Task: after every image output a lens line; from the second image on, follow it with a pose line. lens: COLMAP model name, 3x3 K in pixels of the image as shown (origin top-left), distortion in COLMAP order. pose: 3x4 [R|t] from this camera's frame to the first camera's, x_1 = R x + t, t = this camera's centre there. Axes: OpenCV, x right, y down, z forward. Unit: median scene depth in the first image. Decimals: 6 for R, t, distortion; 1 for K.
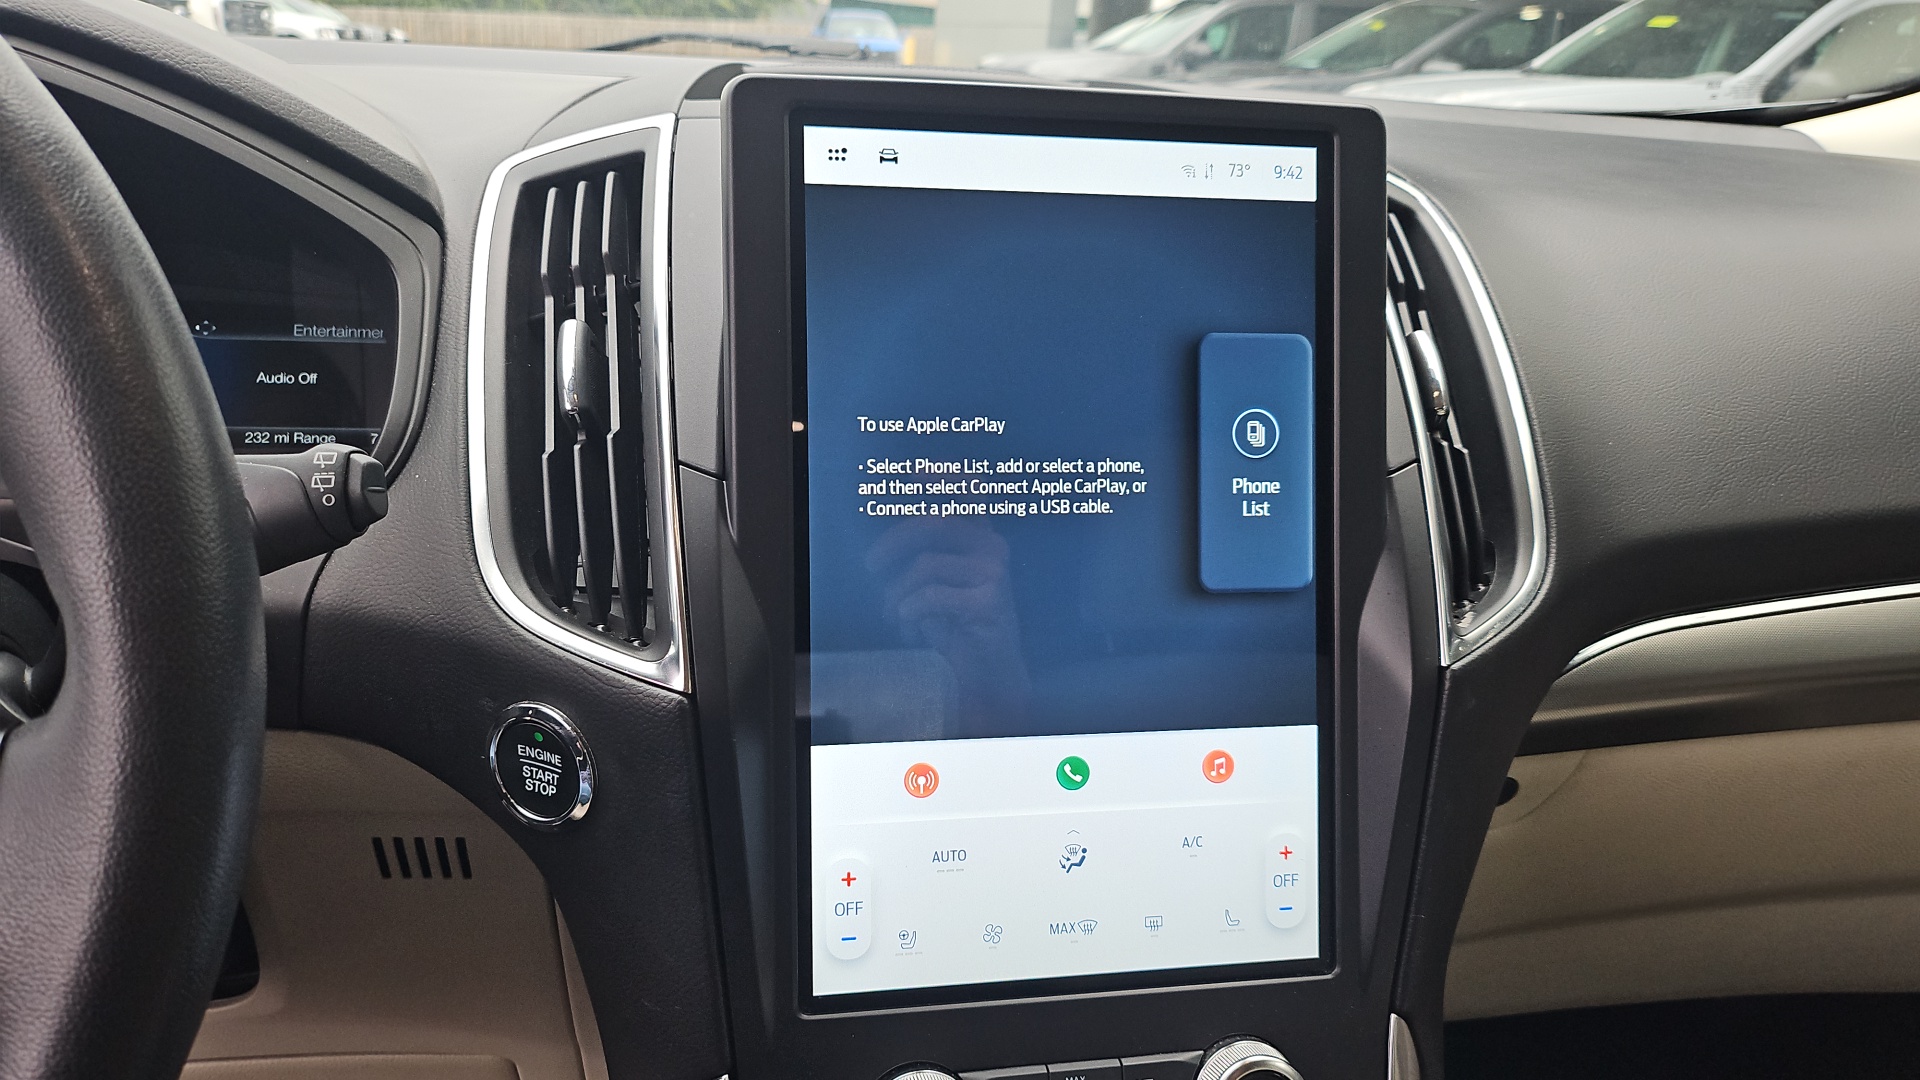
lens RADIAL K [[1359.3, 0, 987.1], [0, 1359.3, 528.8], [0, 0, 1]] dist [0.045276, -0.040892]
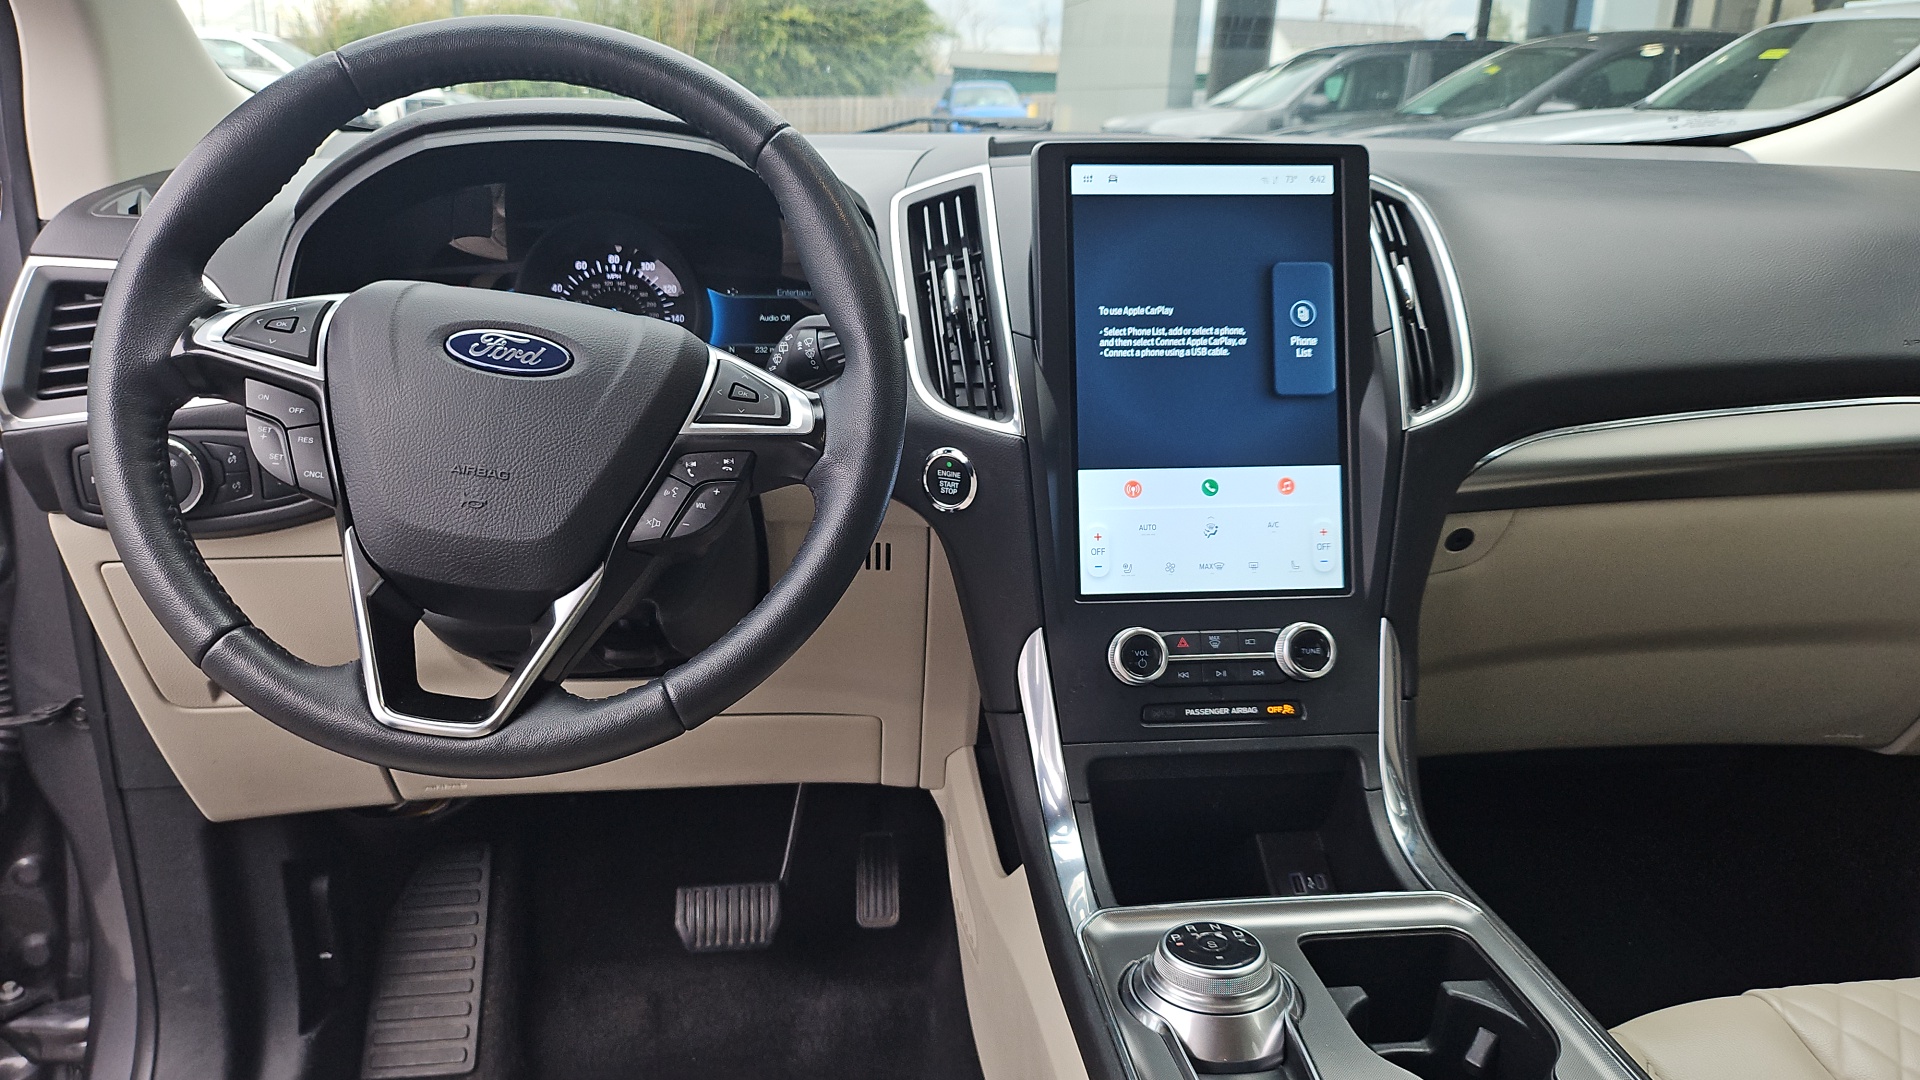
lens RADIAL K [[1355.8, 0, 983.7], [0, 1355.8, 544.8], [0, 0, 1]] dist [0.056308, -0.066858]
pose [[0.995433, -0.016435, -0.094039, -0.076505], [0.013540, 0.999417, -0.031346, 0.307324], [0.094499, 0.029929, 0.995075, -0.940587]]
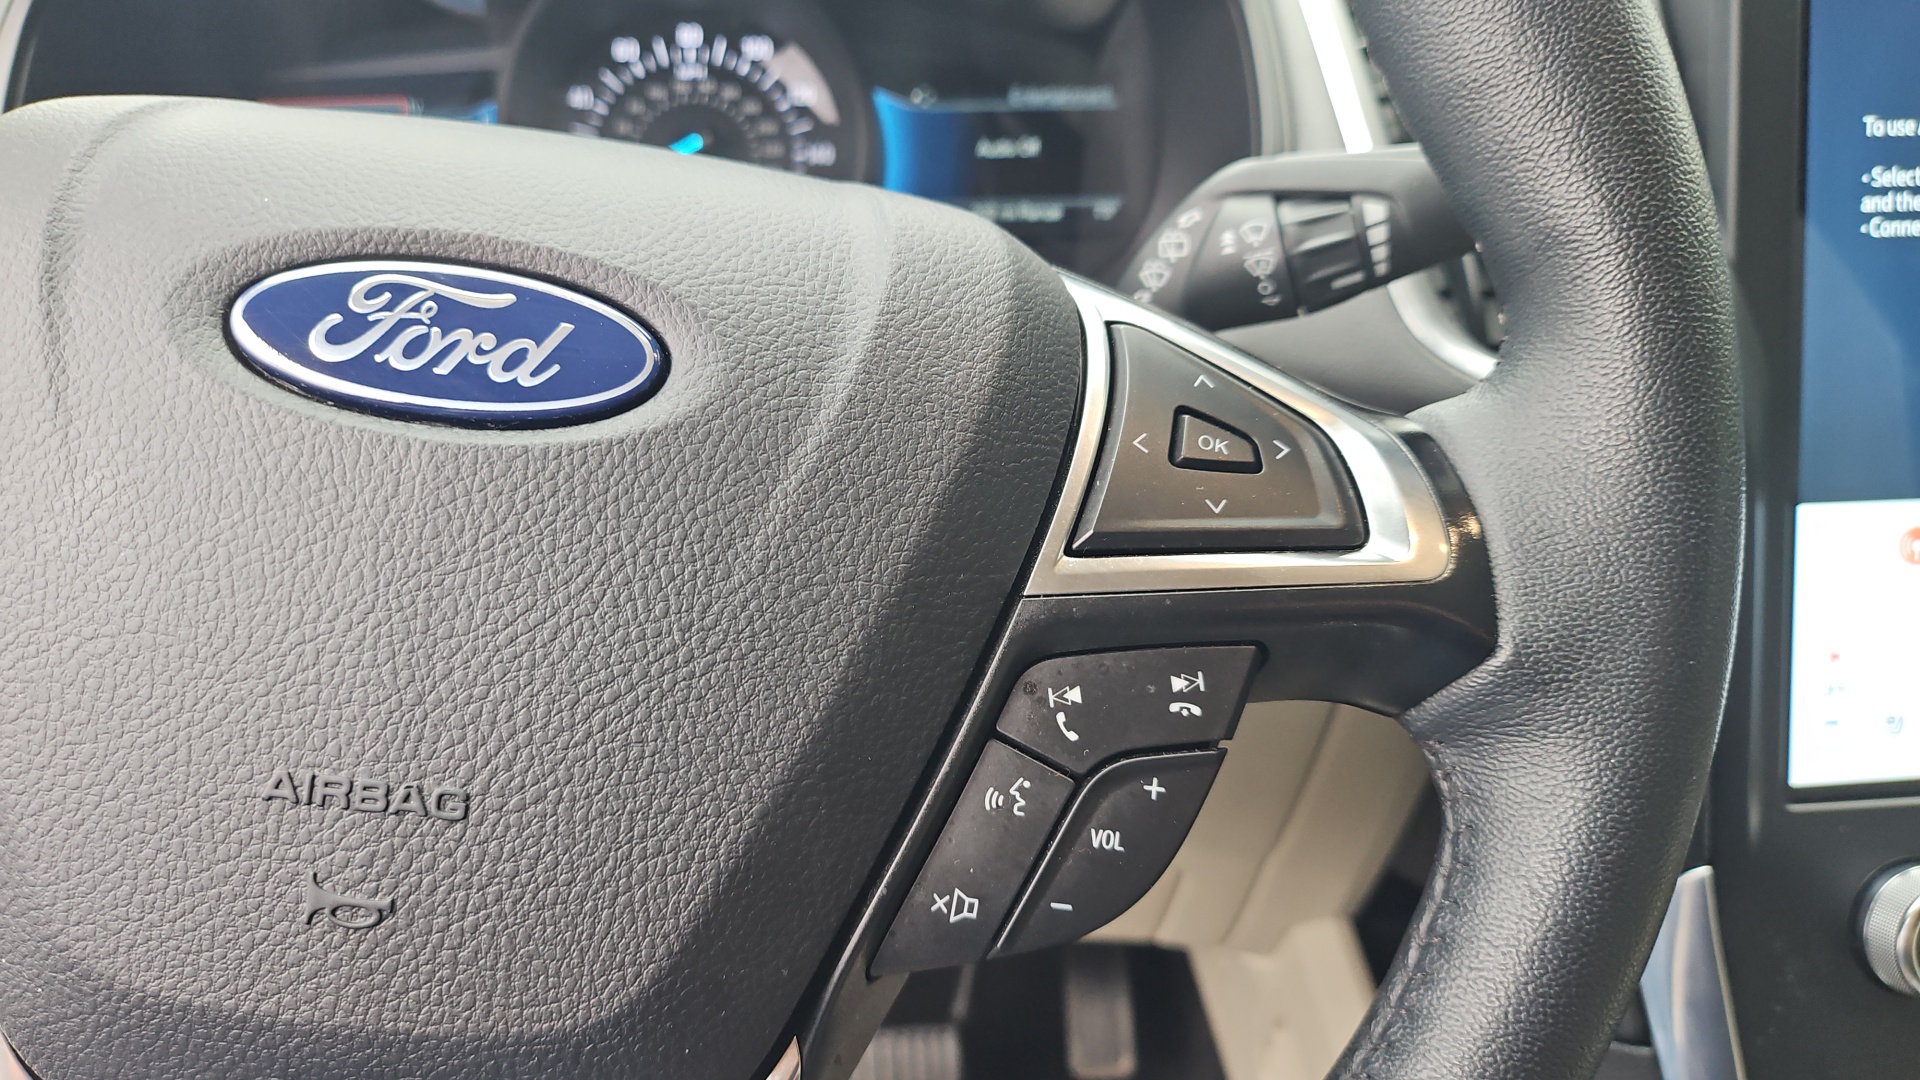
lens RADIAL K [[1352.3, 0, 955.3], [0, 1352.3, 540.0], [0, 0, 1]] dist [0.029746, -0.063756]
pose [[0.990714, -0.014221, -0.135213, -0.507923], [0.028595, 0.994065, 0.104967, 0.069164], [0.132918, -0.107858, 0.985241, 0.065863]]
